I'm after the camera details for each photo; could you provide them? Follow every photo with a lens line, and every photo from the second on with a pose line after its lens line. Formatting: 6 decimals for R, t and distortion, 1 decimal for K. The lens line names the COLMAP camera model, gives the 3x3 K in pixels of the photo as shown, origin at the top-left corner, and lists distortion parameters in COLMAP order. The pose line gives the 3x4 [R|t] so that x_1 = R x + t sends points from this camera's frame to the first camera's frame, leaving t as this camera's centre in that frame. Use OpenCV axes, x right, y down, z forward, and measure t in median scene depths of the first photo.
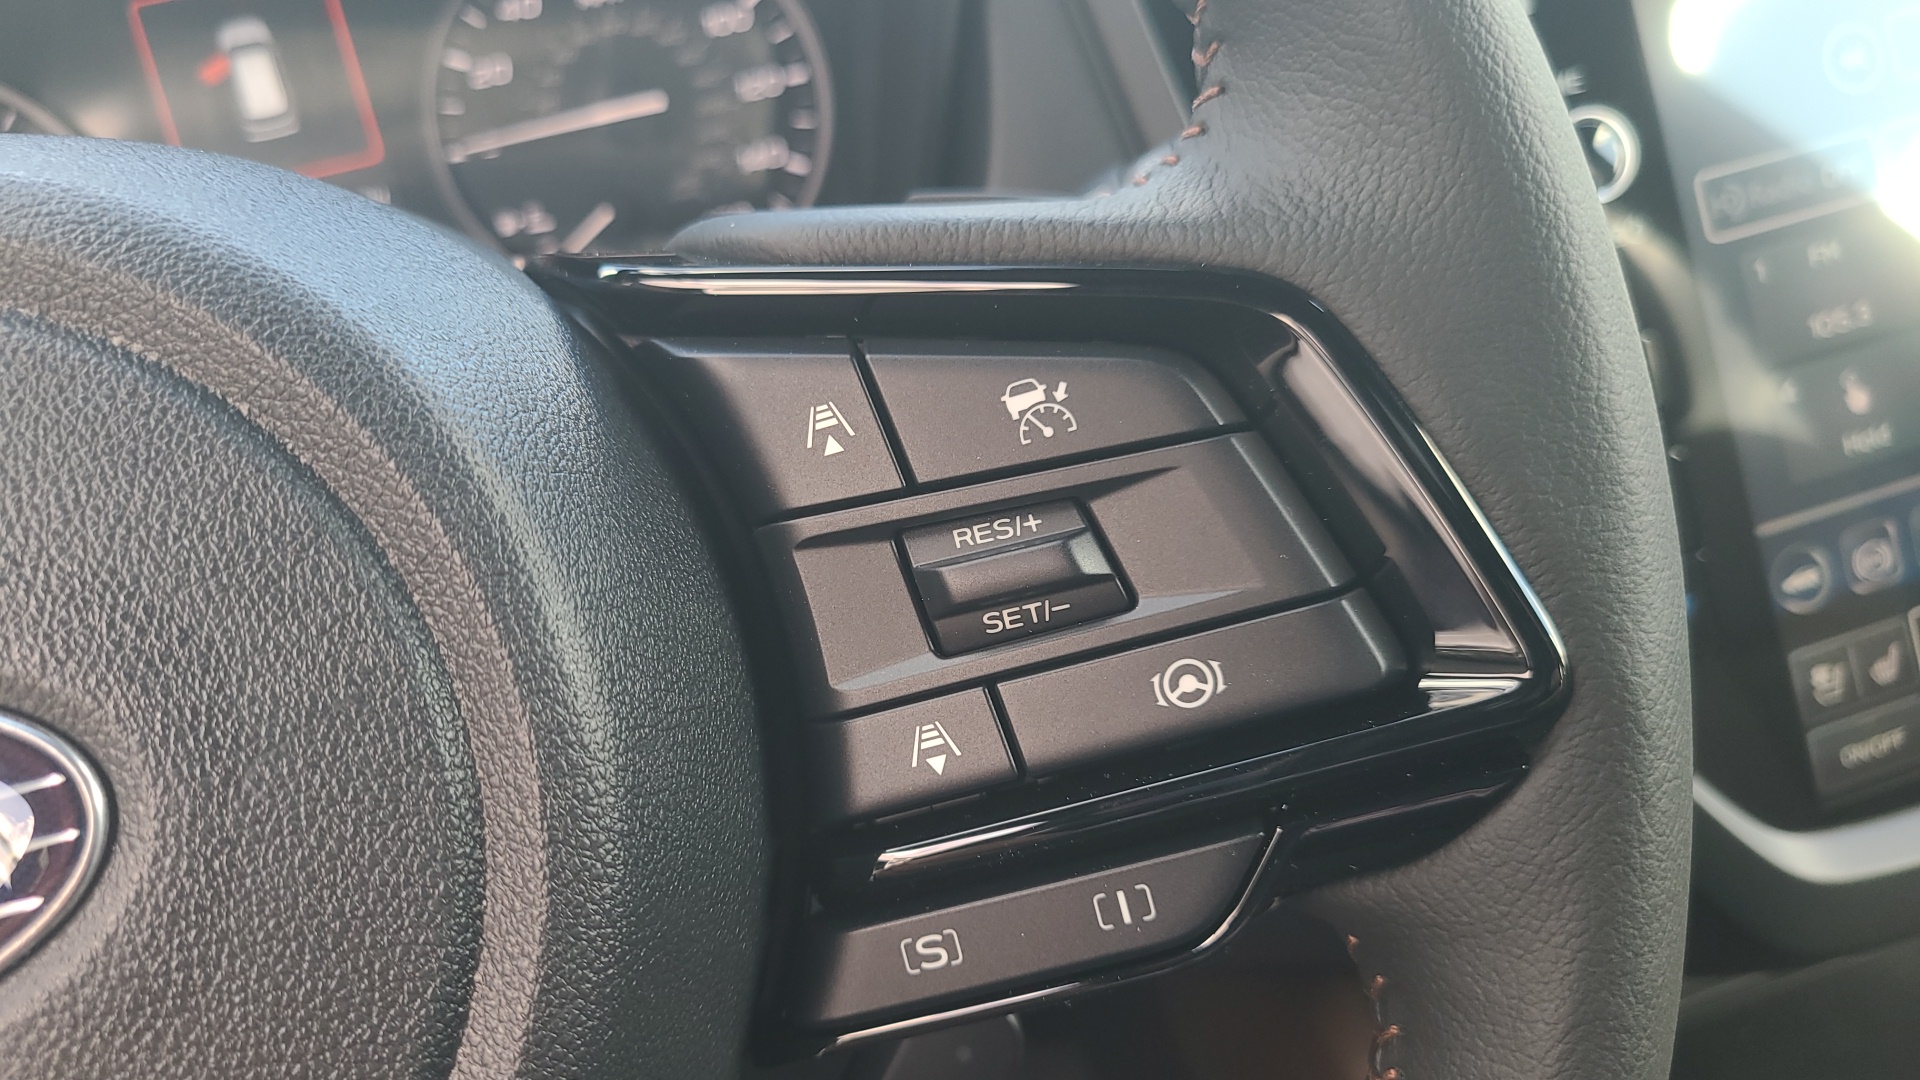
lens RADIAL K [[1519.6, 0, 938.0], [0, 1519.6, 533.9], [0, 0, 1]] dist [0.073242, -0.076899]
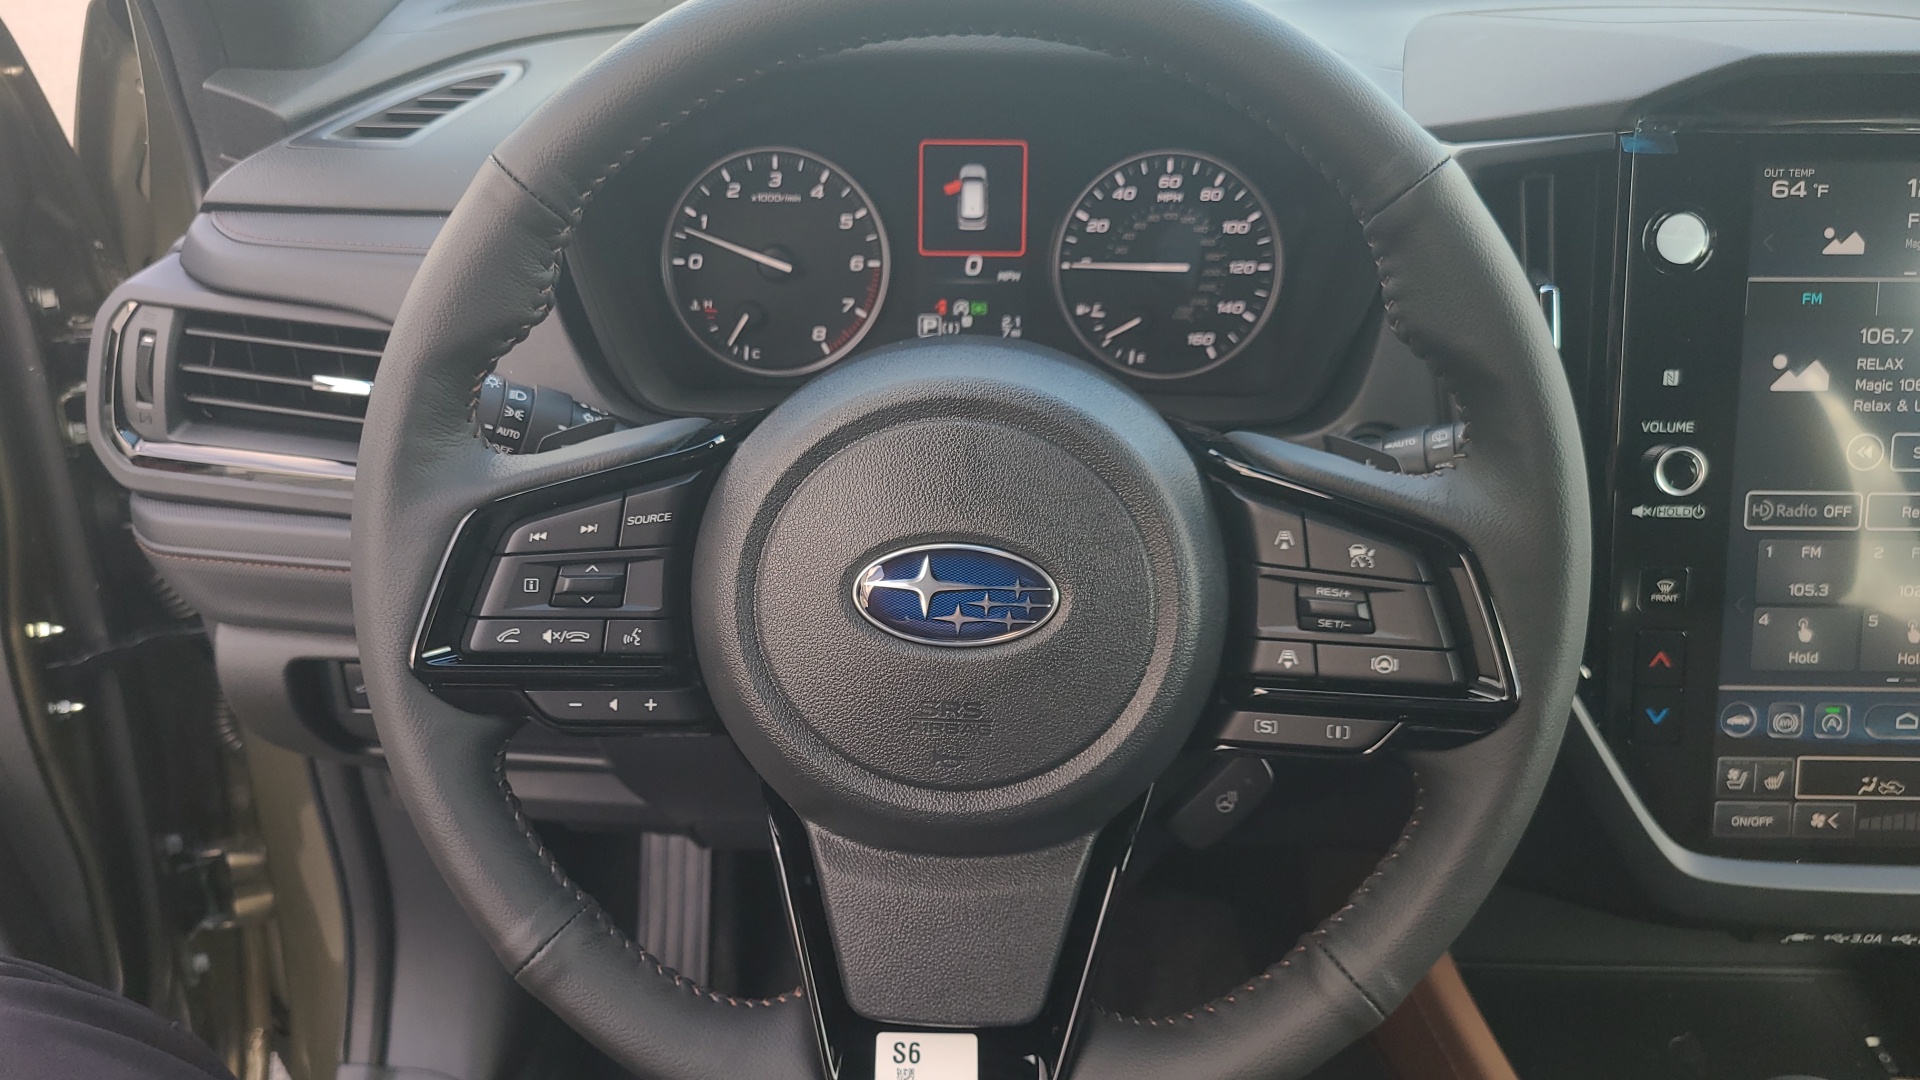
lens RADIAL K [[1519.6, 0, 938.0], [0, 1519.6, 533.9], [0, 0, 1]] dist [0.073242, -0.076899]
pose [[0.947096, 0.289918, -0.137683, -0.294252], [-0.280749, 0.956243, 0.082334, -0.131794], [0.155528, -0.039324, 0.987048, -1.882087]]
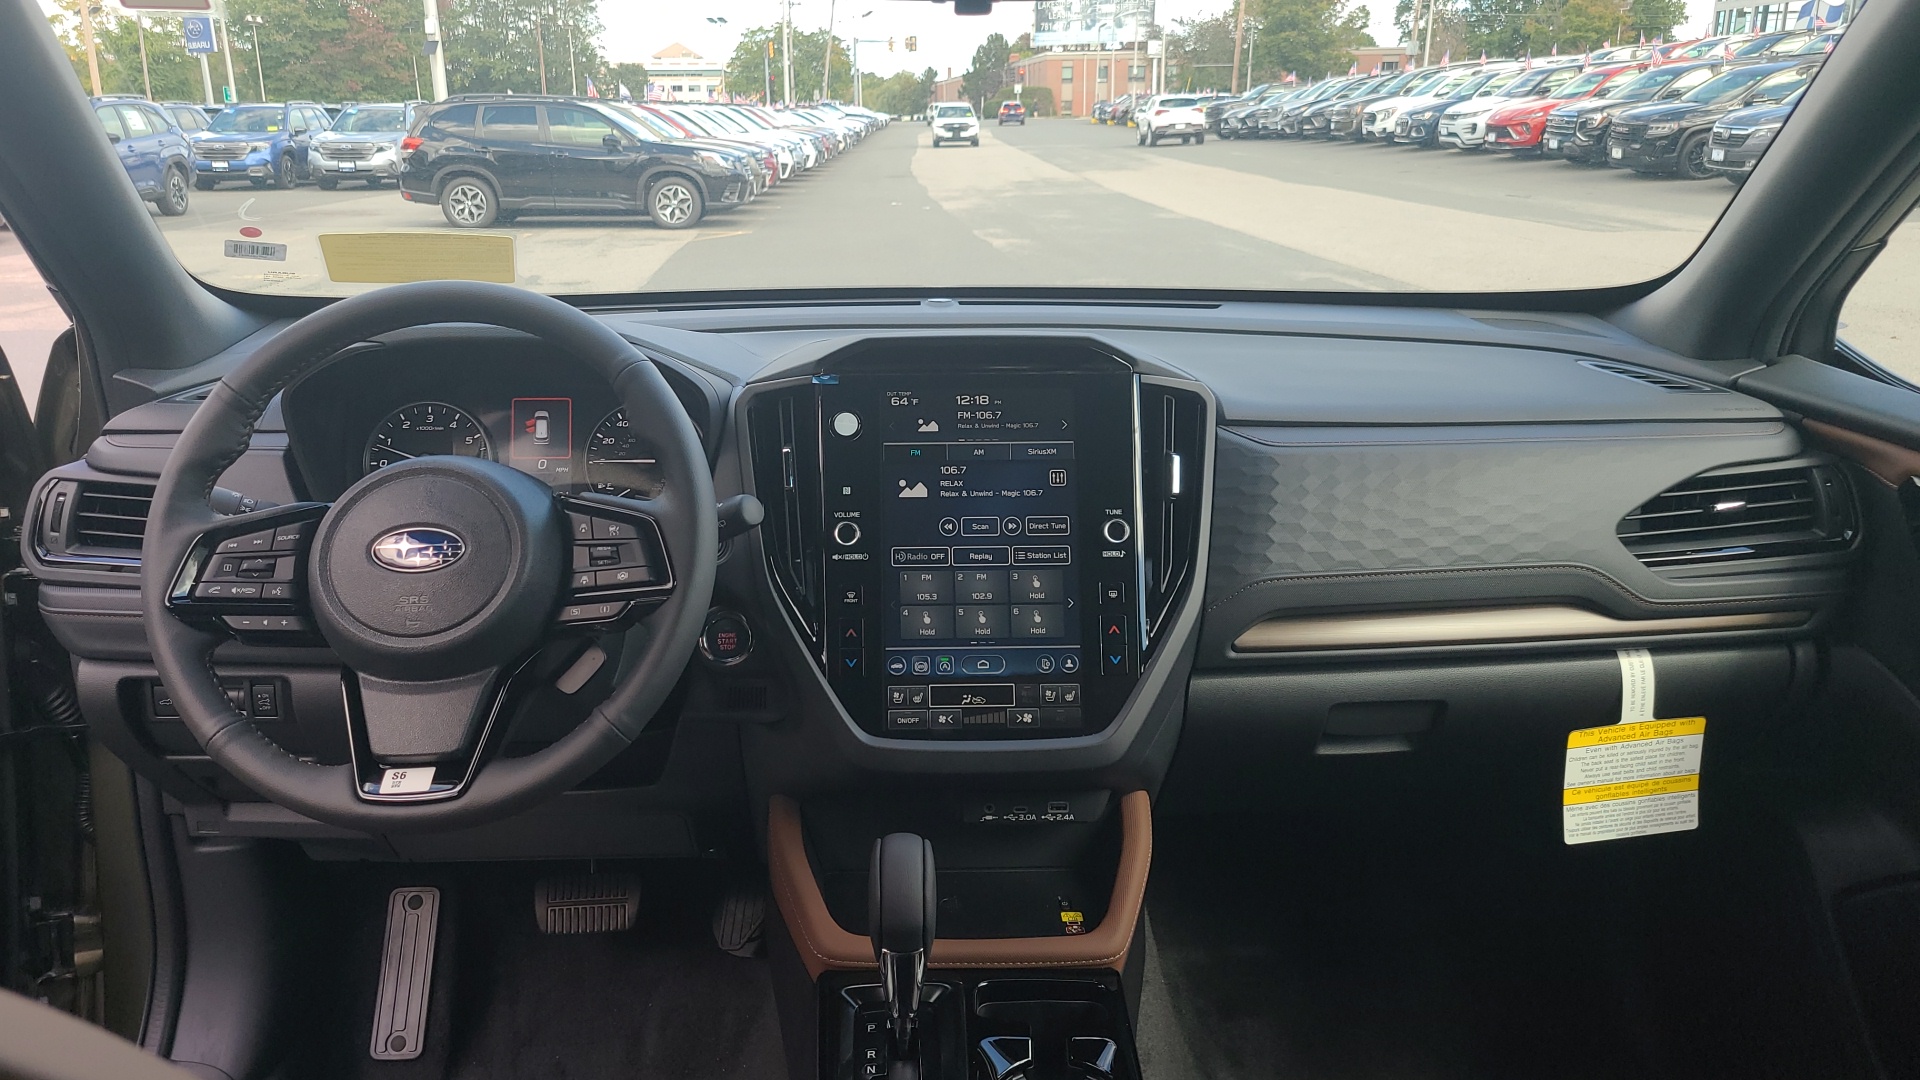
lens RADIAL K [[1456.4, 0, 938.9], [0, 1456.4, 523.0], [0, 0, 1]] dist [0.027505, -0.005073]
pose [[0.960250, 0.231643, -0.155759, 2.226198], [-0.259579, 0.946222, -0.193087, 0.684676], [0.102655, 0.225843, 0.968740, -4.584771]]
